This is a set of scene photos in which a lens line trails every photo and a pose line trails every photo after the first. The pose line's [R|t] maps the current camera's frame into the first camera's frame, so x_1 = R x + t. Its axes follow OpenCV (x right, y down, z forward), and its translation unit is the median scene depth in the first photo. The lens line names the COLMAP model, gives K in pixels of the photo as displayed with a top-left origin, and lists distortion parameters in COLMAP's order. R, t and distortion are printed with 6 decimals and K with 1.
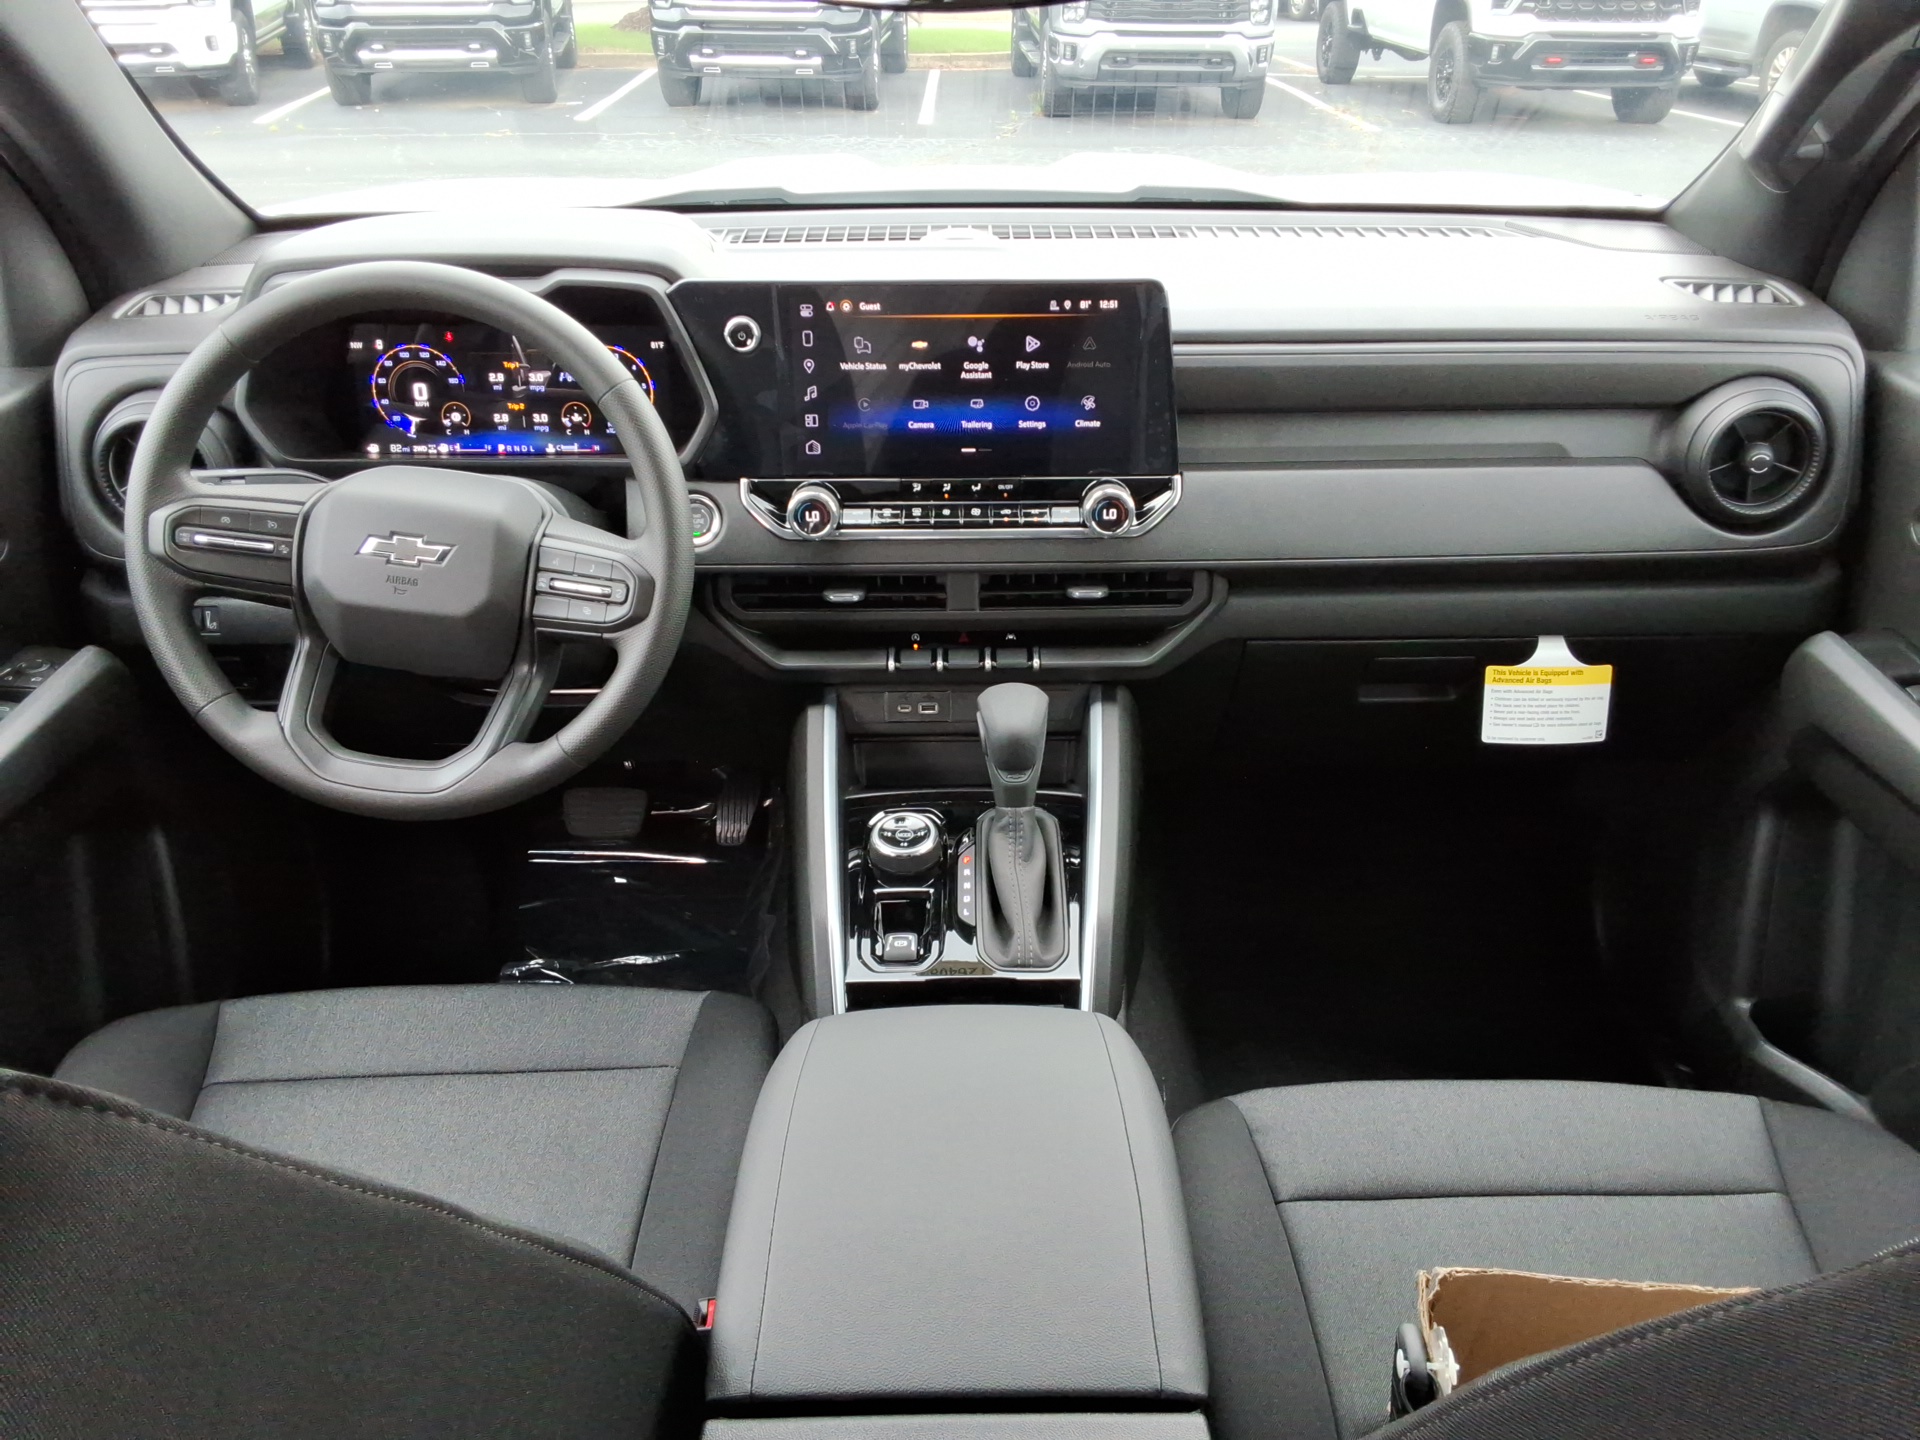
lens RADIAL K [[1556.3, 0, 977.7], [0, 1556.3, 690.4], [0, 0, 1]] dist [0.125293, -0.196571]
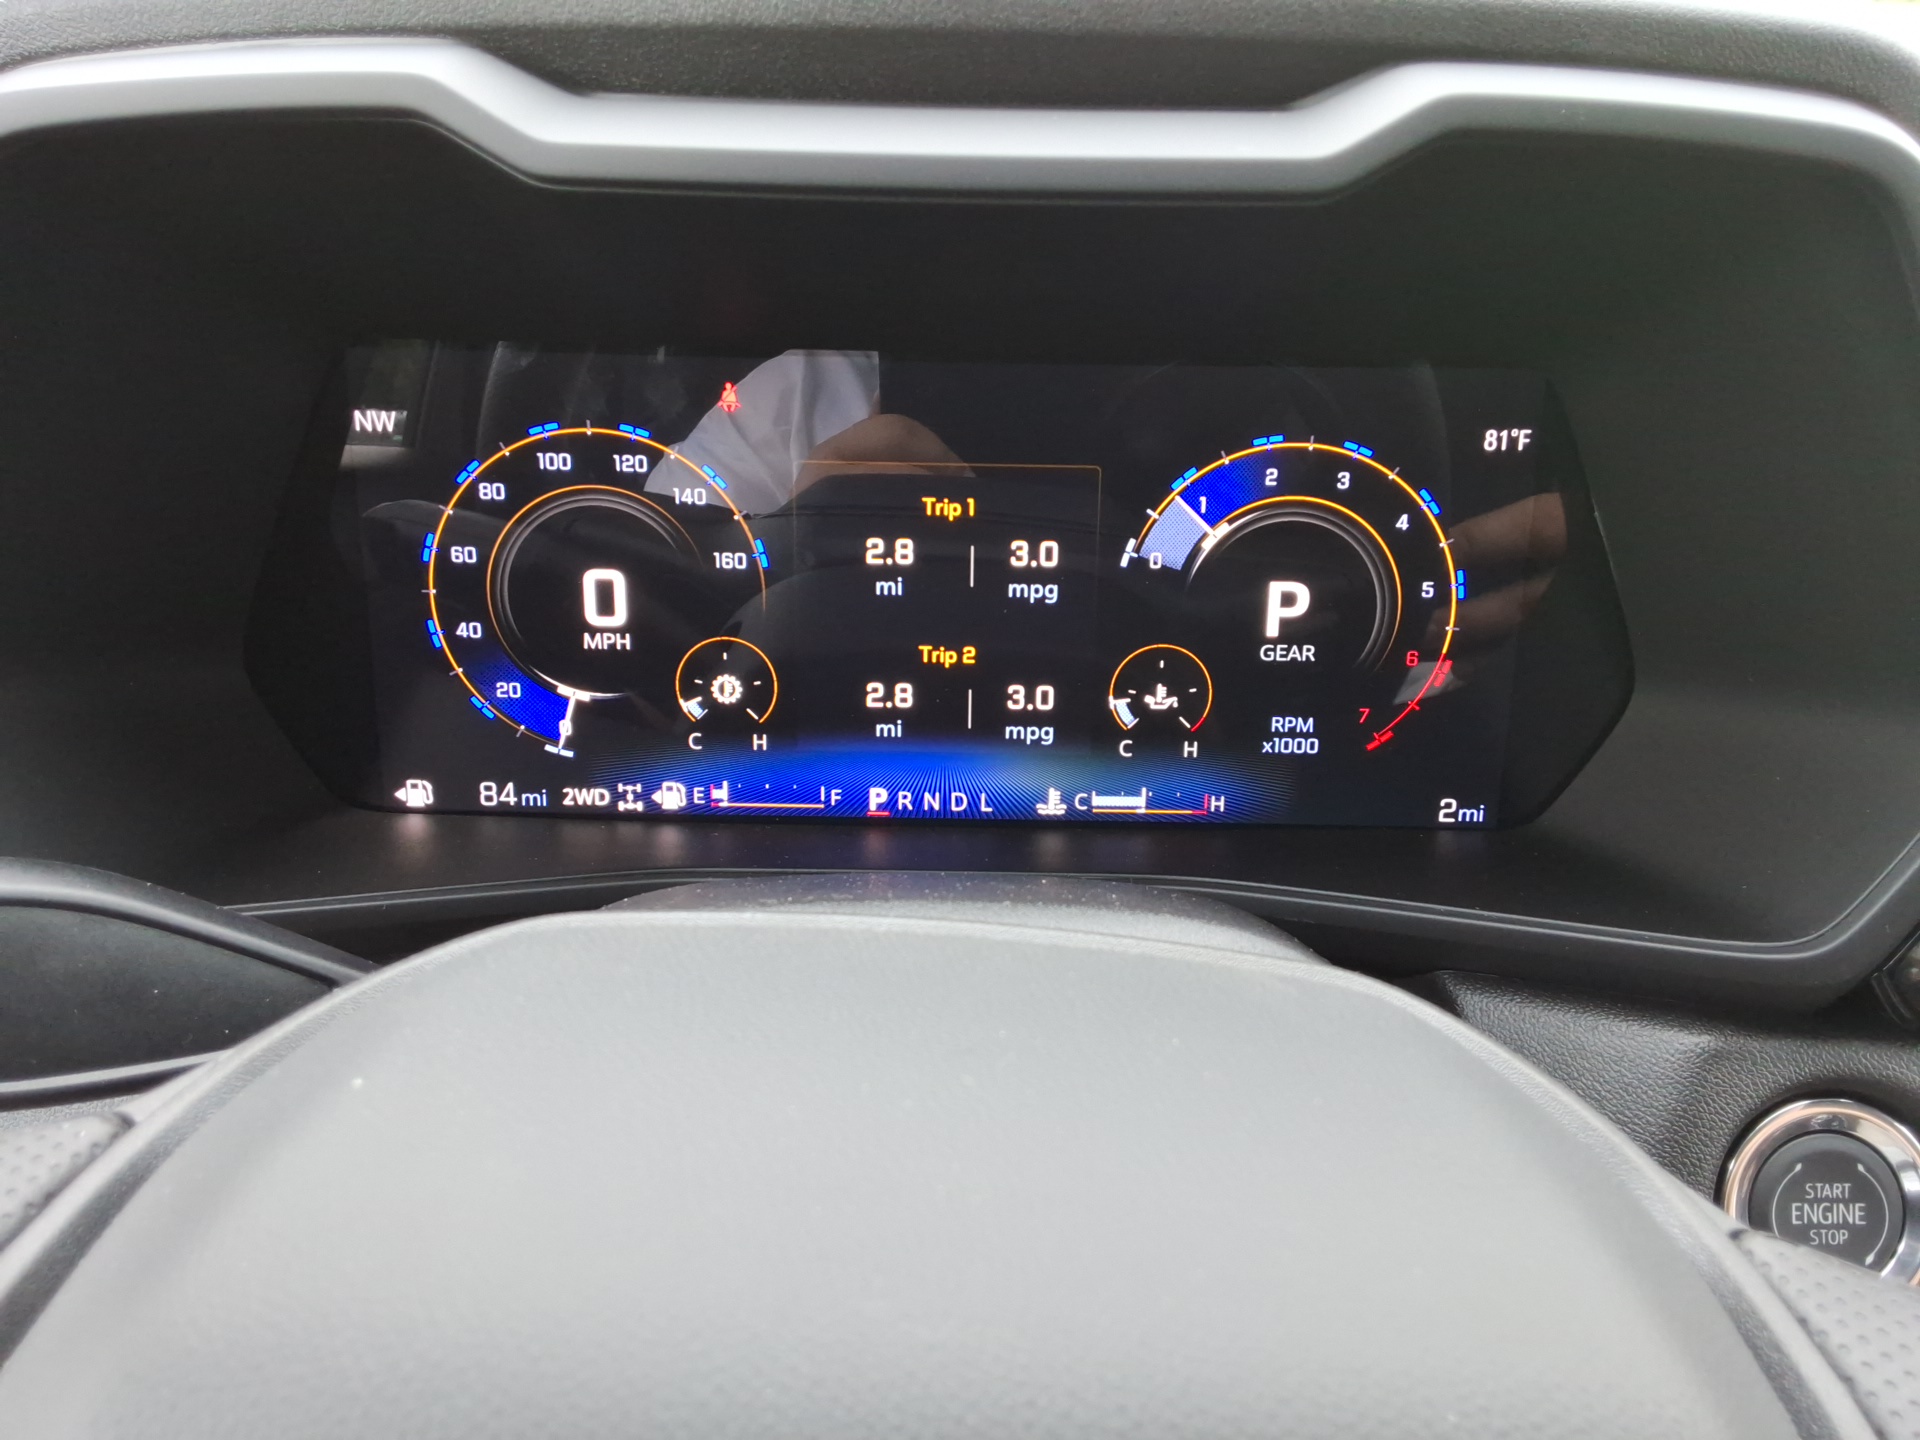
lens RADIAL K [[1556.3, 0, 977.7], [0, 1556.3, 690.4], [0, 0, 1]] dist [0.125293, -0.196571]
pose [[0.999663, 0.024501, 0.008627, -0.290116], [-0.023897, 0.997647, -0.064256, -0.157038], [-0.010181, 0.064028, 0.997896, 0.731037]]
